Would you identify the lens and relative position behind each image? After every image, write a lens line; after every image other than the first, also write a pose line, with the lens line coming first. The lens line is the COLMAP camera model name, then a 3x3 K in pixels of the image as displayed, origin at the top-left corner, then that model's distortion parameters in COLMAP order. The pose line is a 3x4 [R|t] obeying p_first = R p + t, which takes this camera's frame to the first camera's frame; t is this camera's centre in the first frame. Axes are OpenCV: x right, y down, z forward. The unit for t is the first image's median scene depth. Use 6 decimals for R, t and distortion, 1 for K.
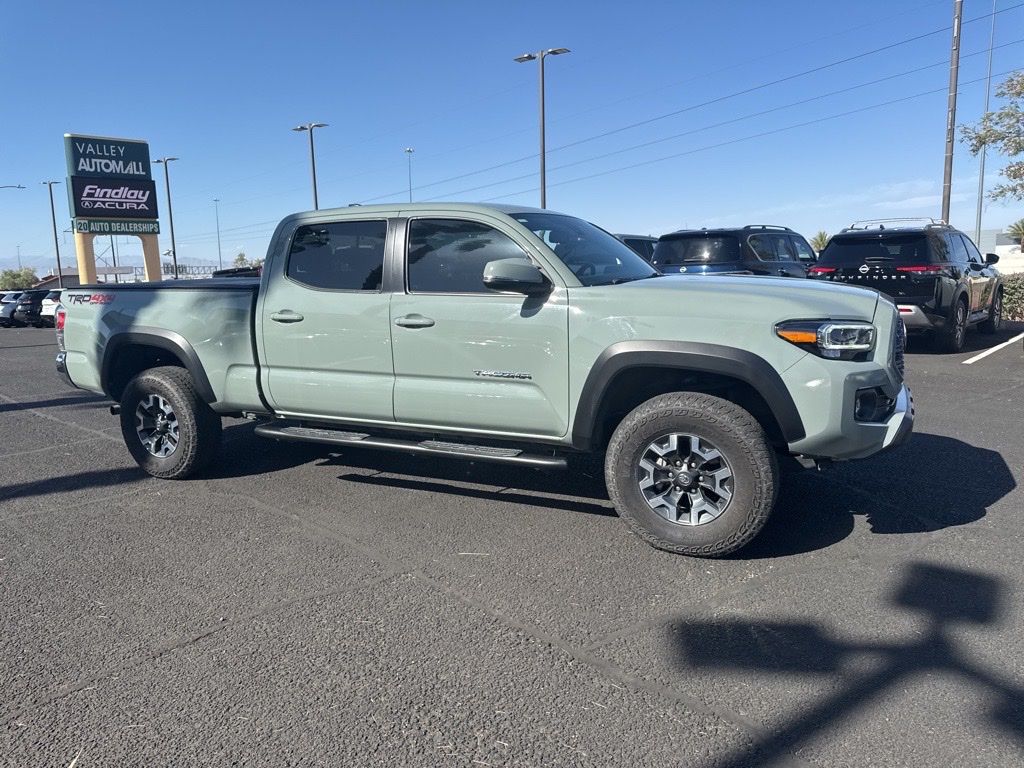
lens RADIAL K [[709.5, 0, 505.2], [0, 709.5, 388.5], [0, 0, 1]] dist [0.044128, -0.054180]
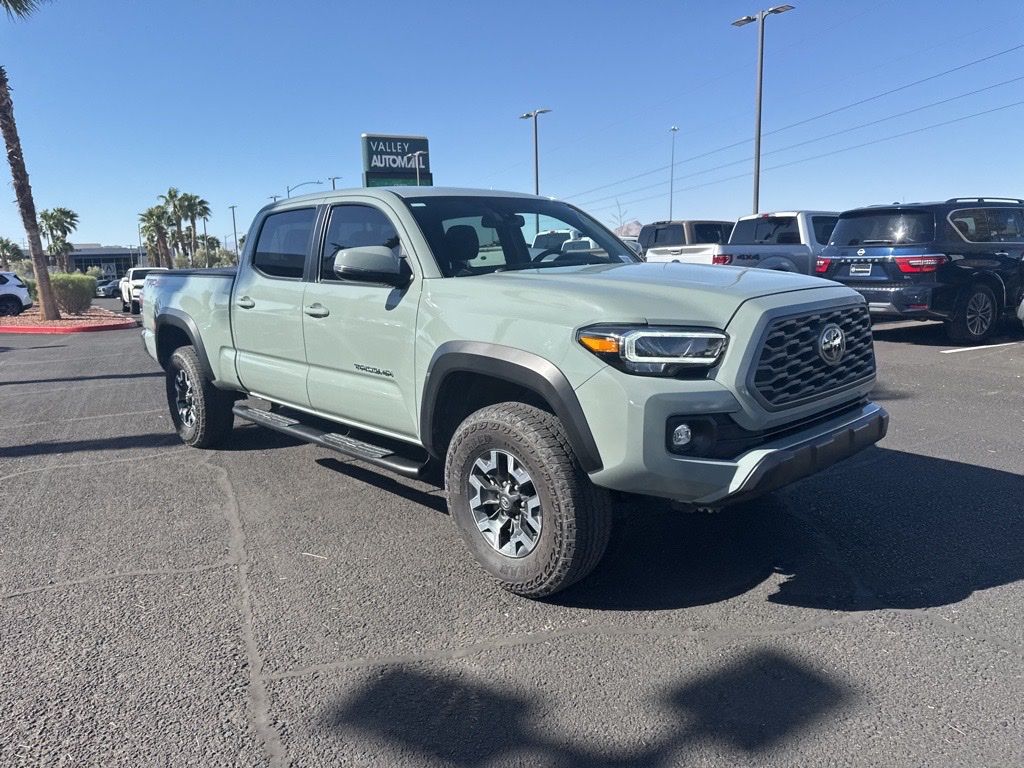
lens RADIAL K [[709.5, 0, 505.1], [0, 709.5, 384.8], [0, 0, 1]] dist [0.044128, -0.054180]
pose [[0.937426, 0.060274, -0.342927, 0.387245], [-0.053862, 0.998150, 0.028200, -0.028865], [0.343992, -0.007964, 0.938939, 0.137386]]
